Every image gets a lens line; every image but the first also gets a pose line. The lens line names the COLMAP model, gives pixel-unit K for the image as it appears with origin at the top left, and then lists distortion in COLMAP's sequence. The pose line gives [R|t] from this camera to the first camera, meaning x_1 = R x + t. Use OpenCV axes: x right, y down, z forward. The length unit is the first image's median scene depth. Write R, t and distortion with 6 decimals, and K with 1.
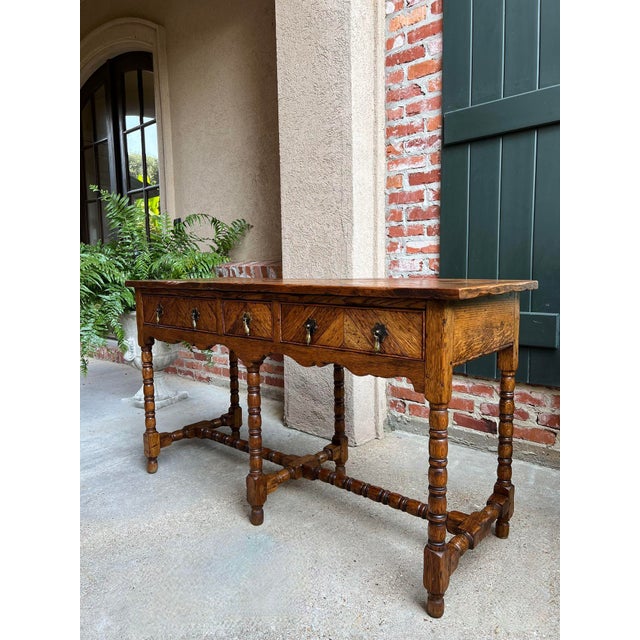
lens RADIAL K [[479.4, 0, 320.0], [0, 479.4, 320.0], [0, 0, 1]] dist [0.065475, -0.089069]
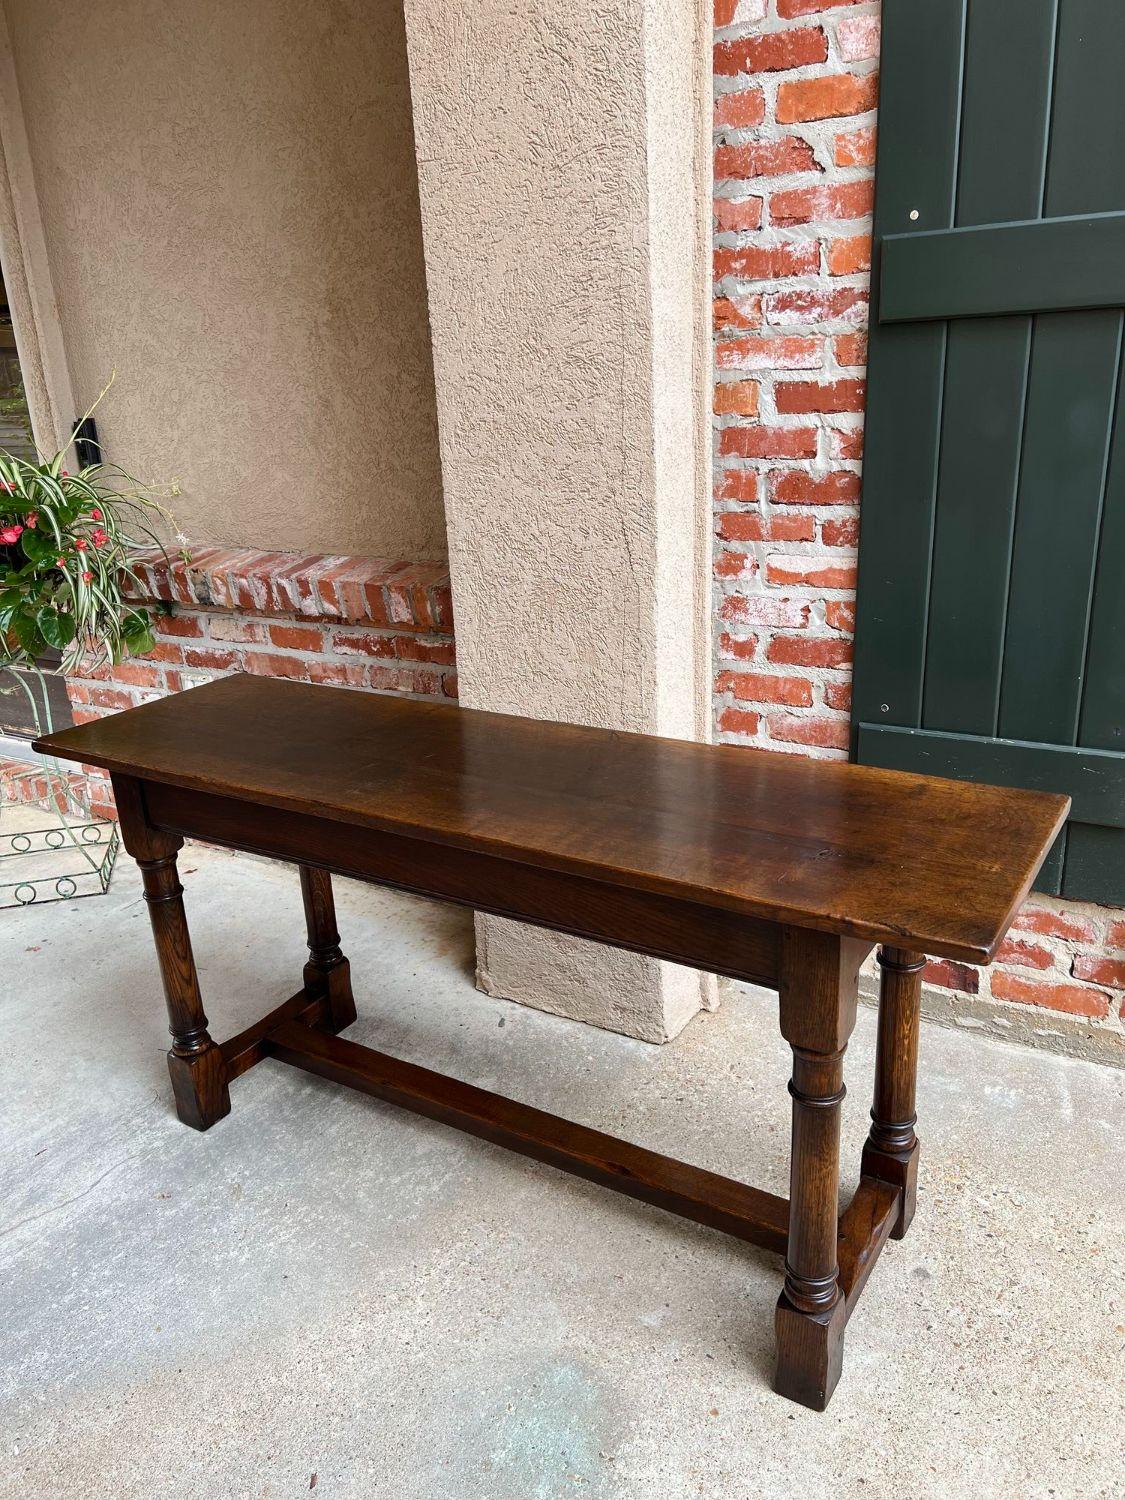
lens RADIAL K [[1119.5, 0, 575.8], [0, 1119.5, 765.1], [0, 0, 1]] dist [0.054243, -0.066230]
pose [[0.981768, -0.084769, 0.170132, -0.158878], [0.044934, 0.973184, 0.225596, -0.216499], [-0.184693, -0.213838, 0.959251, 0.088687]]
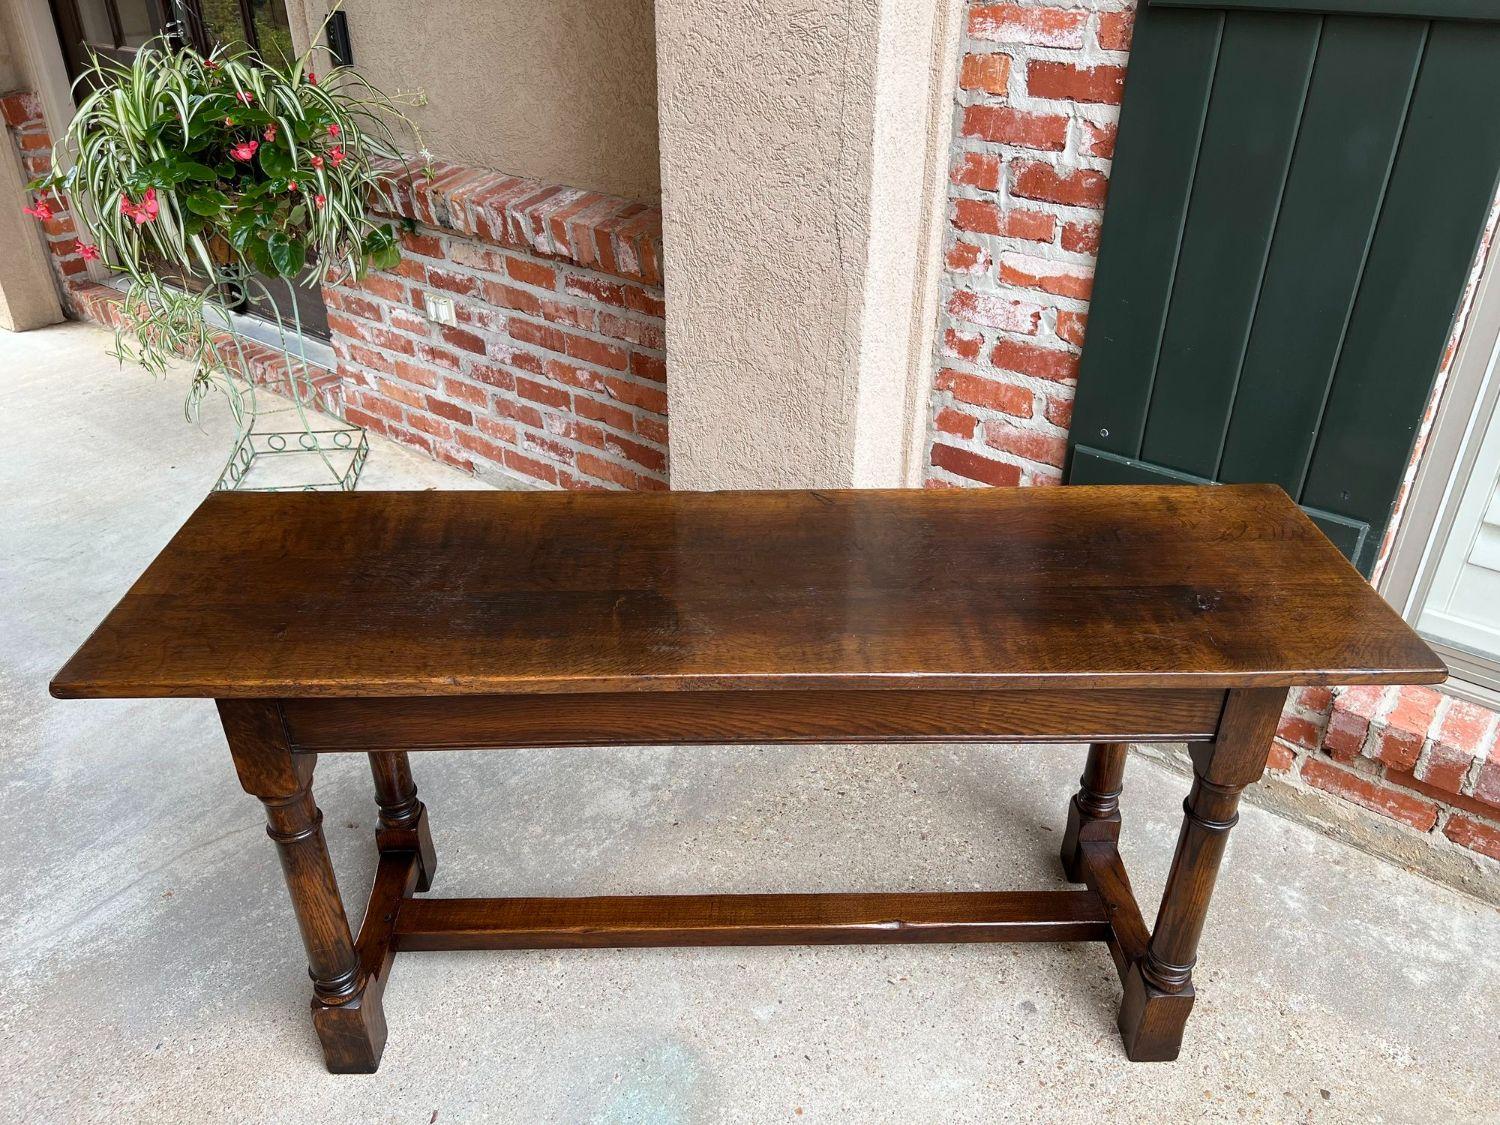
lens RADIAL K [[1127.0, 0, 750.0], [0, 1127.0, 562.5], [0, 0, 1]] dist [0.040417, -0.045940]
pose [[0.998809, -0.008488, 0.048037, -0.061057], [-0.012001, 0.911724, 0.410628, -0.308915], [-0.047282, -0.410716, 0.910537, 0.116051]]
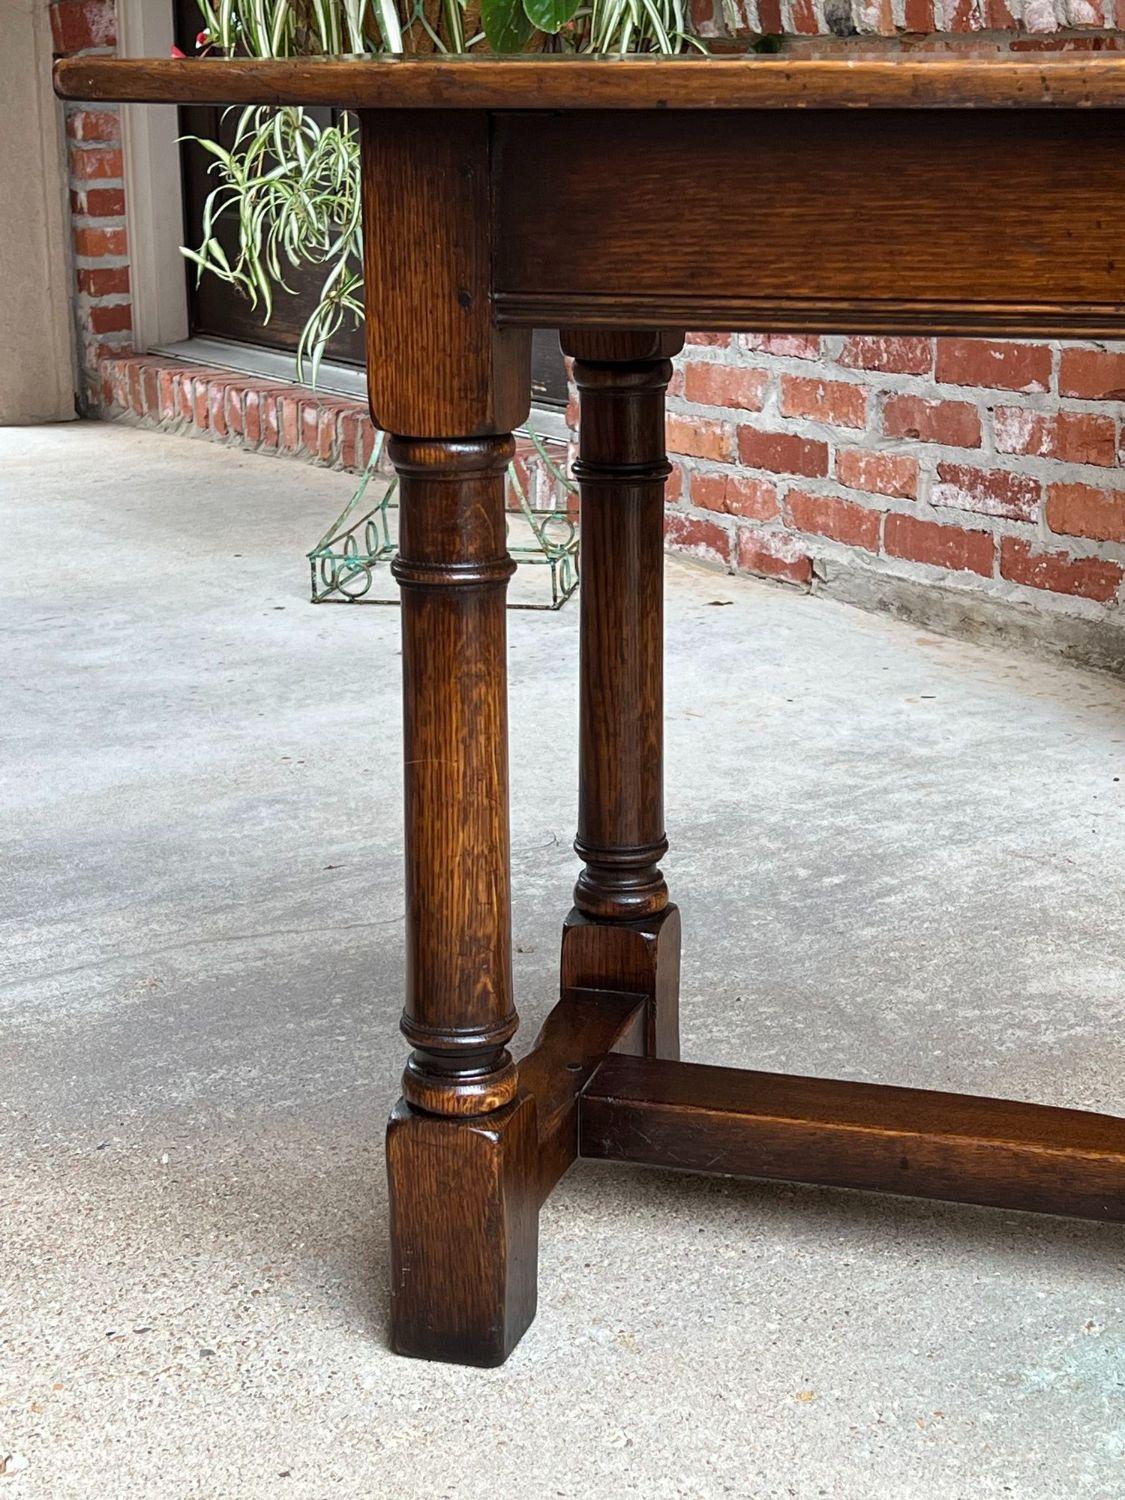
lens RADIAL K [[2487.5, 0, 572.7], [0, 2487.5, 751.2], [0, 0, 1]] dist [0.232035, -0.883906]
pose [[0.962974, 0.081452, -0.256995, -0.087899], [-0.038123, 0.984830, 0.169283, 0.043452], [0.266885, -0.153218, 0.951471, 0.002294]]
